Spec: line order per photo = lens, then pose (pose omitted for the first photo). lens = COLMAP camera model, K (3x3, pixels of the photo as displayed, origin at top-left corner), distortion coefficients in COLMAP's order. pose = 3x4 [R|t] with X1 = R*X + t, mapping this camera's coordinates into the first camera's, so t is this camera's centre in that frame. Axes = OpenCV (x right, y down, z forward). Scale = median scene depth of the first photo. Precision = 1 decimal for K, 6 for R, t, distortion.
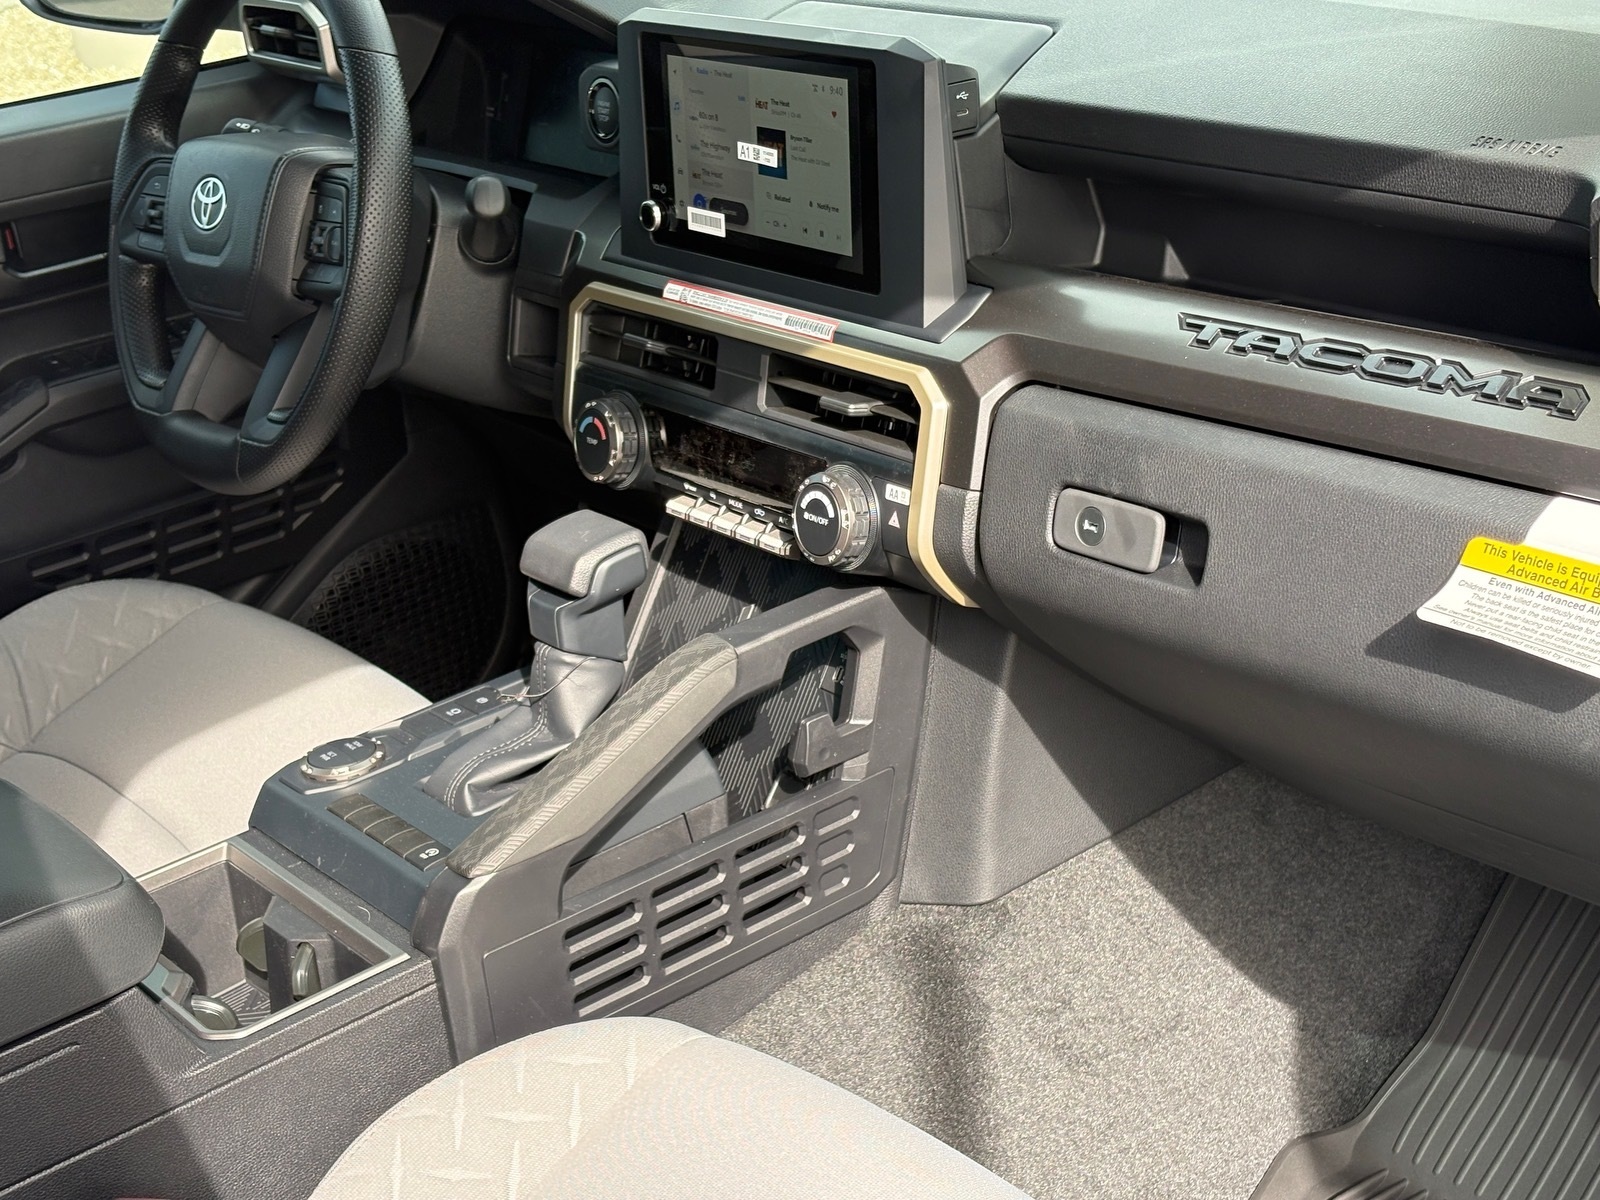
lens RADIAL K [[2516.1, 0, 800.0], [0, 2516.1, 600.0], [0, 0, 1]] dist [0.329754, -1.646091]
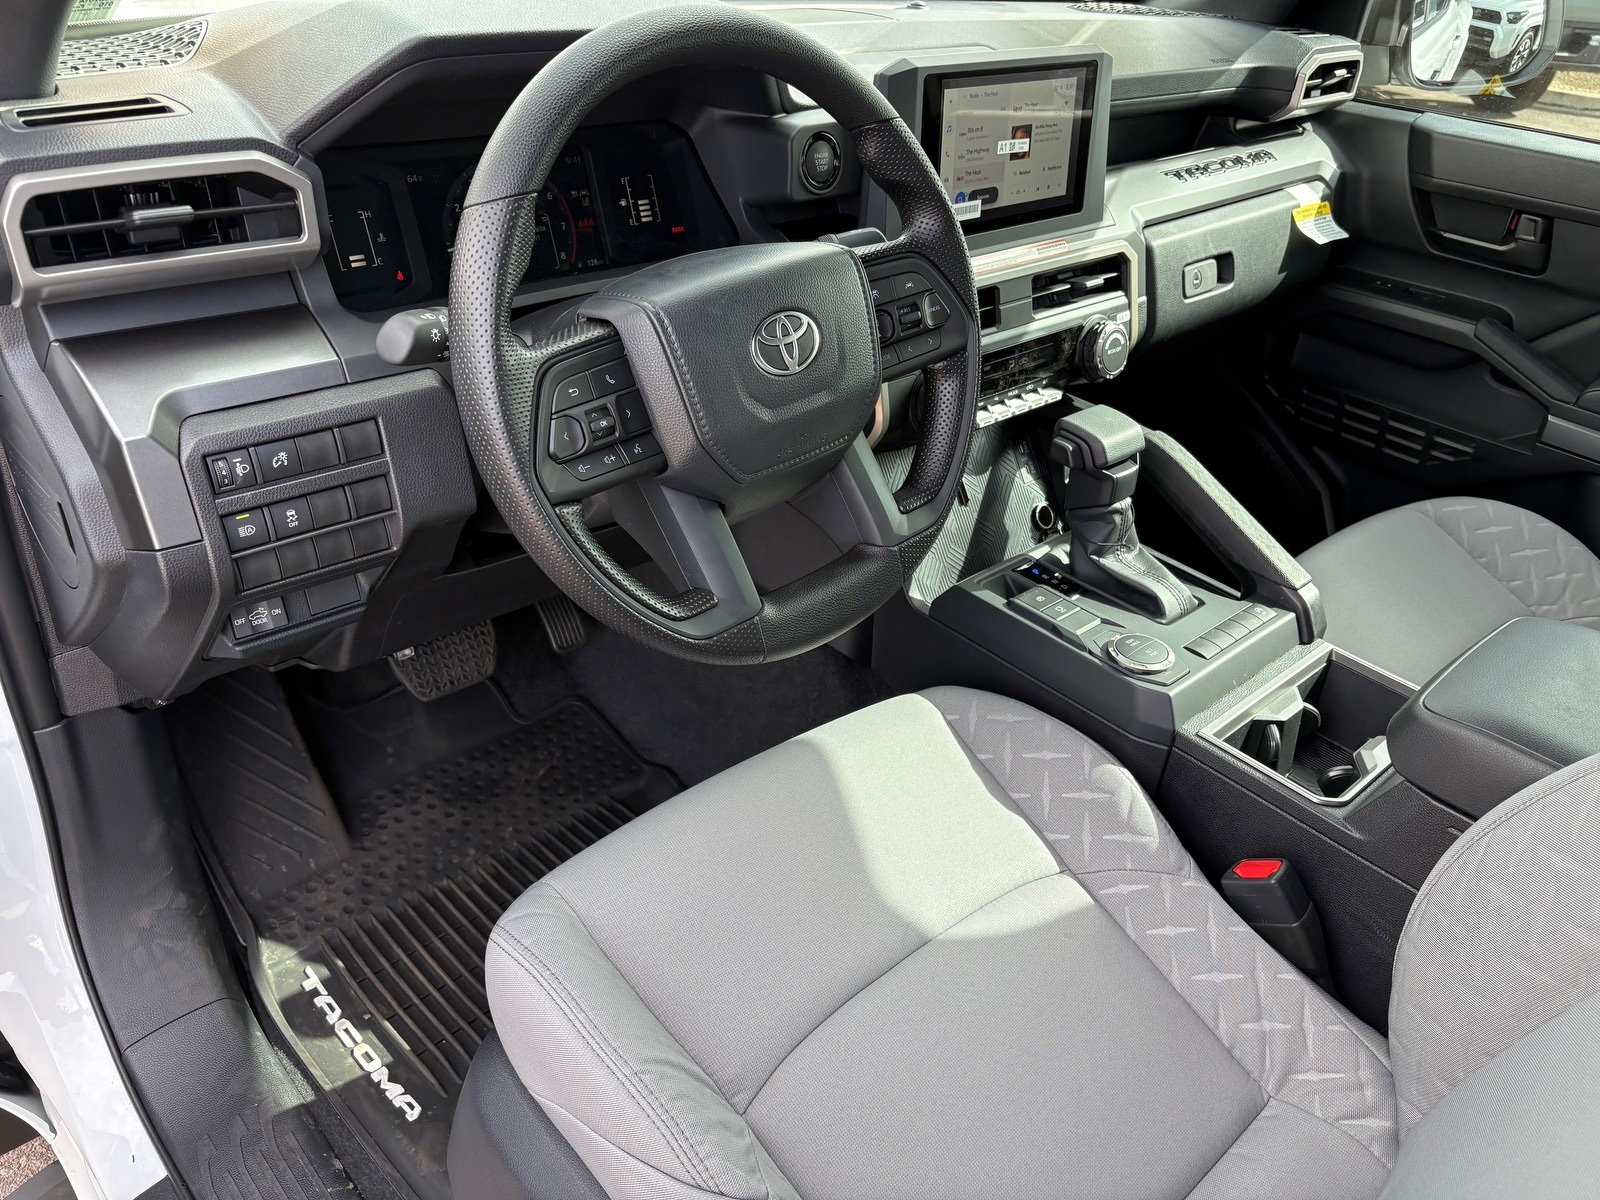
lens RADIAL K [[1227.3, 0, 800.0], [0, 1227.3, 600.0], [0, 0, 1]] dist [-0.007062, -0.003617]
pose [[-0.084639, -0.427791, 0.899906, -0.742055], [0.330909, 0.839820, 0.430351, -0.297878], [-0.939859, 0.334211, 0.070478, 1.146387]]
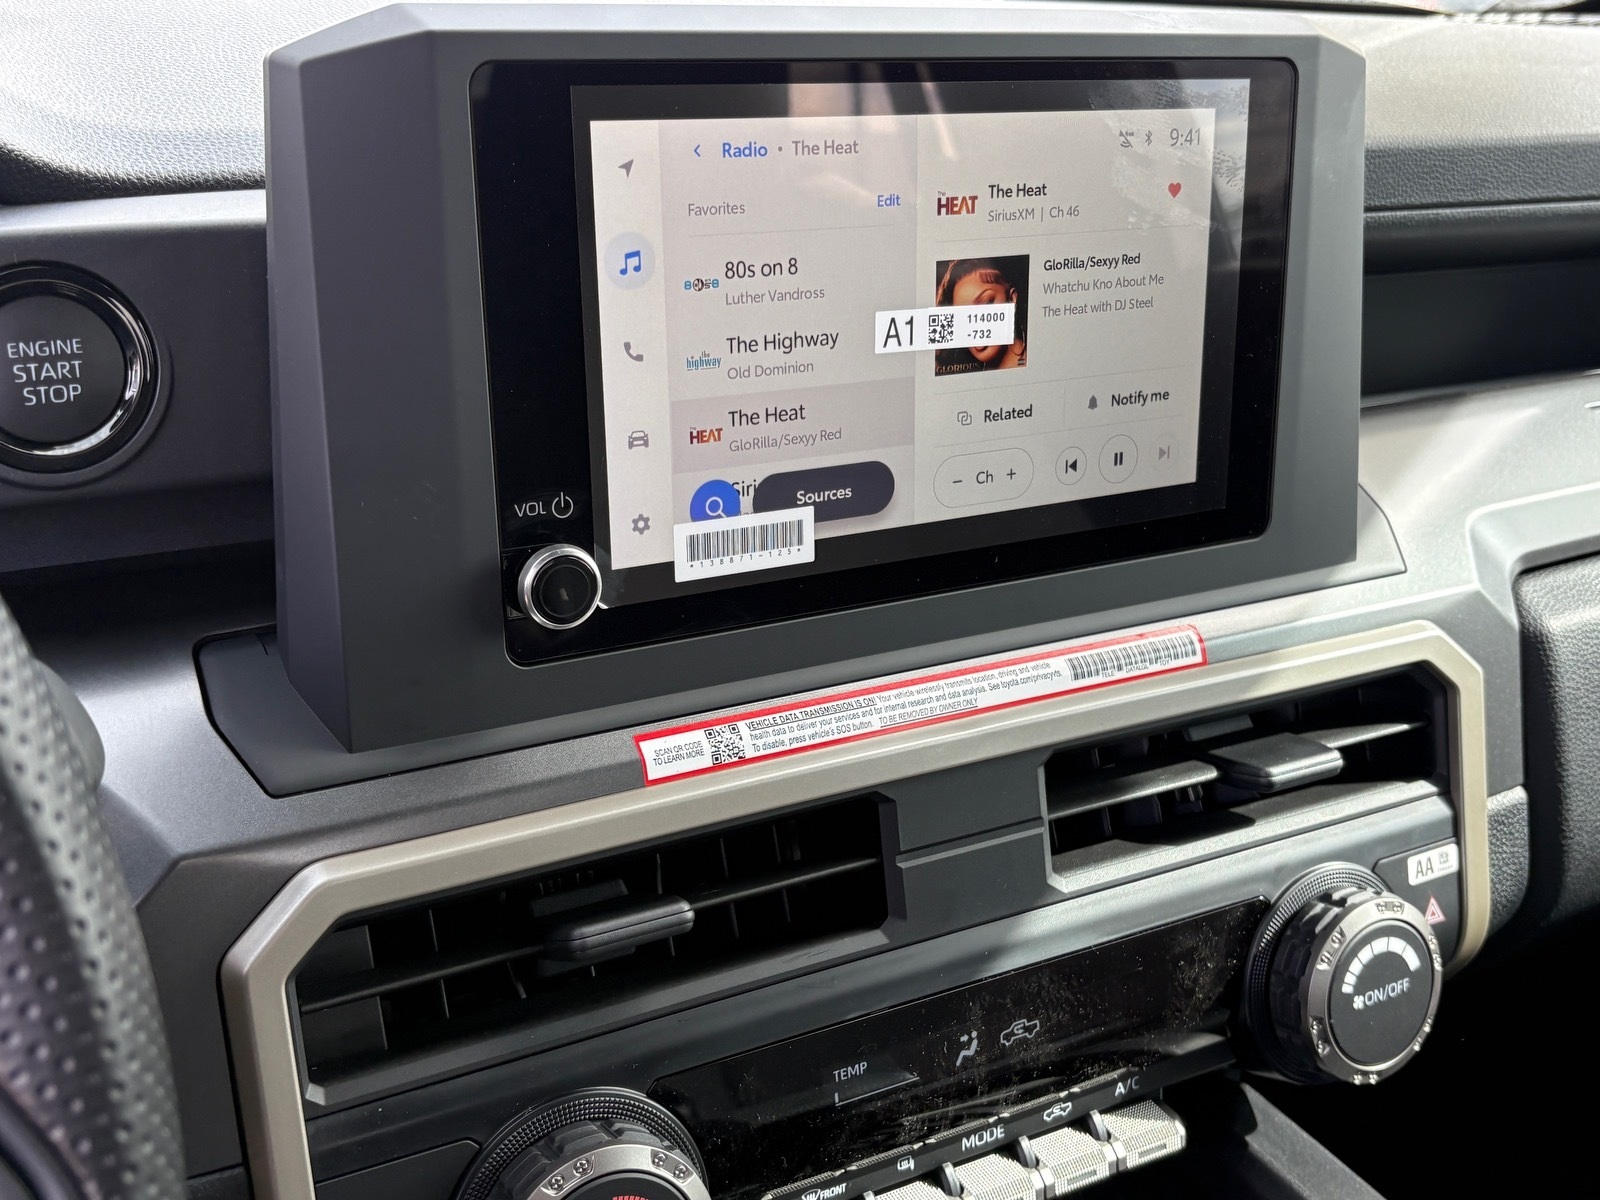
lens RADIAL K [[1733.8, 0, 800.0], [0, 1733.8, 600.0], [0, 0, 1]] dist [0.208848, -0.802217]
pose [[0.144976, -0.233458, 0.961498, -0.304771], [0.337444, 0.925170, 0.173757, -0.191166], [-0.930115, 0.299261, 0.212907, 0.970306]]
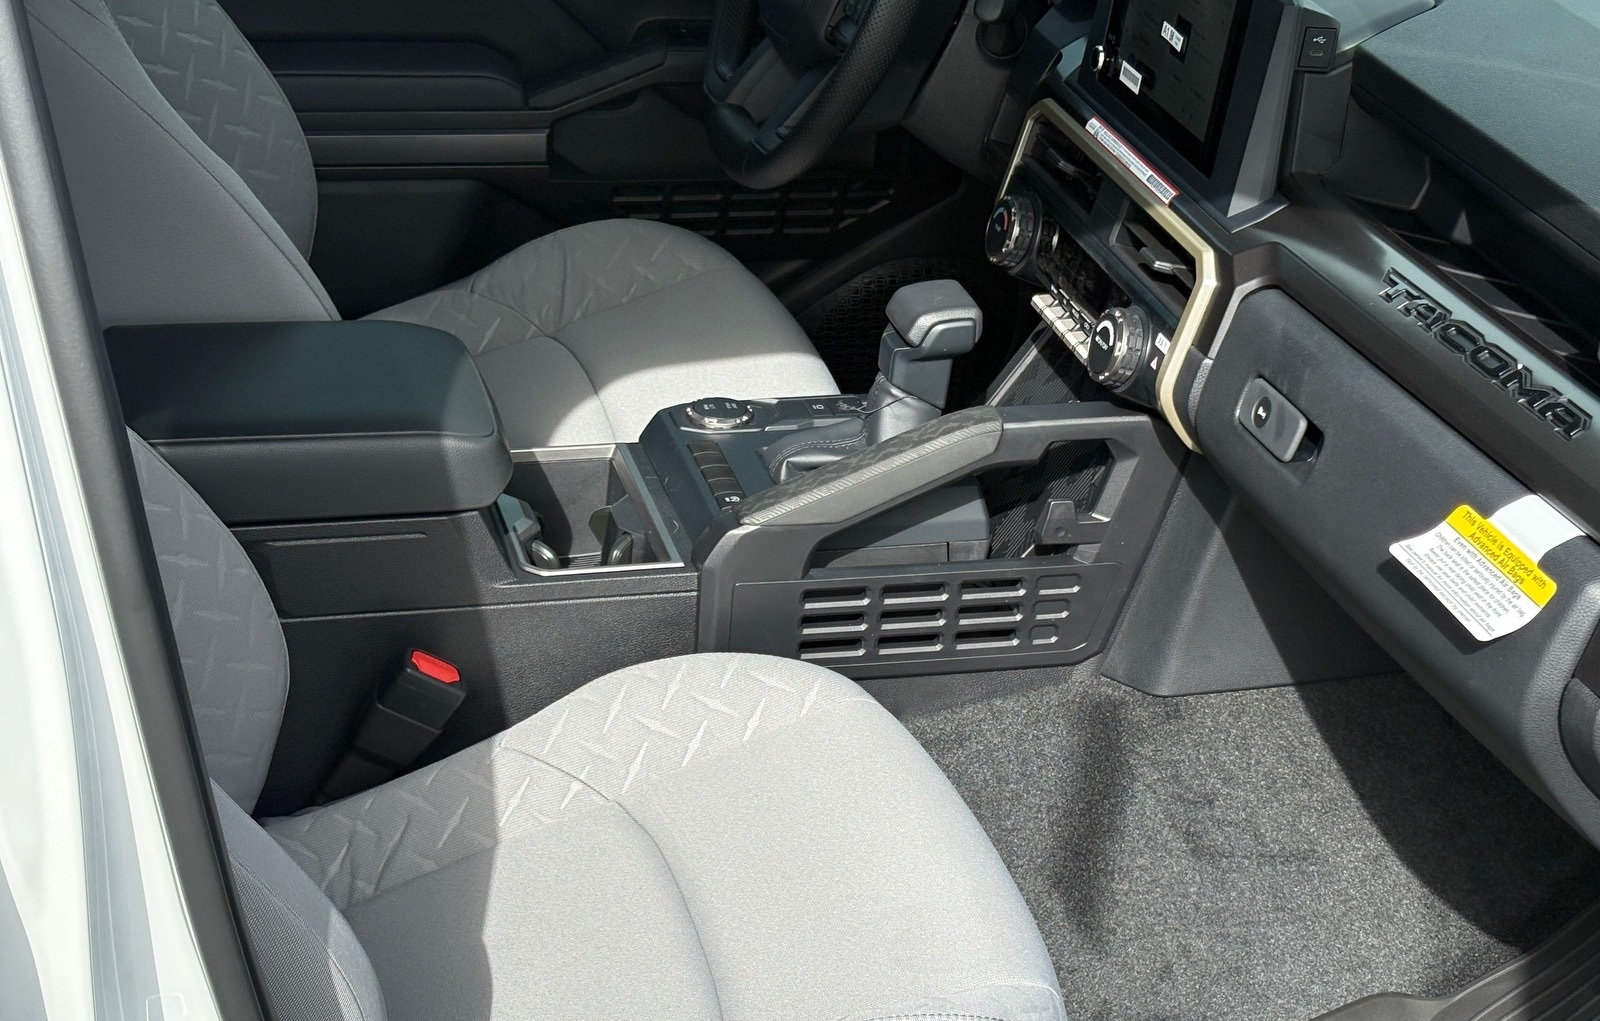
lens RADIAL K [[2870.6, 0, 802.0], [0, 2870.6, 626.0], [0, 0, 1]] dist [0.183113, -0.270673]
pose [[0.902411, 0.336010, -0.269726, 0.285390], [-0.308836, 0.940920, 0.138889, -0.050110], [0.300459, -0.042033, 0.952868, -0.359990]]
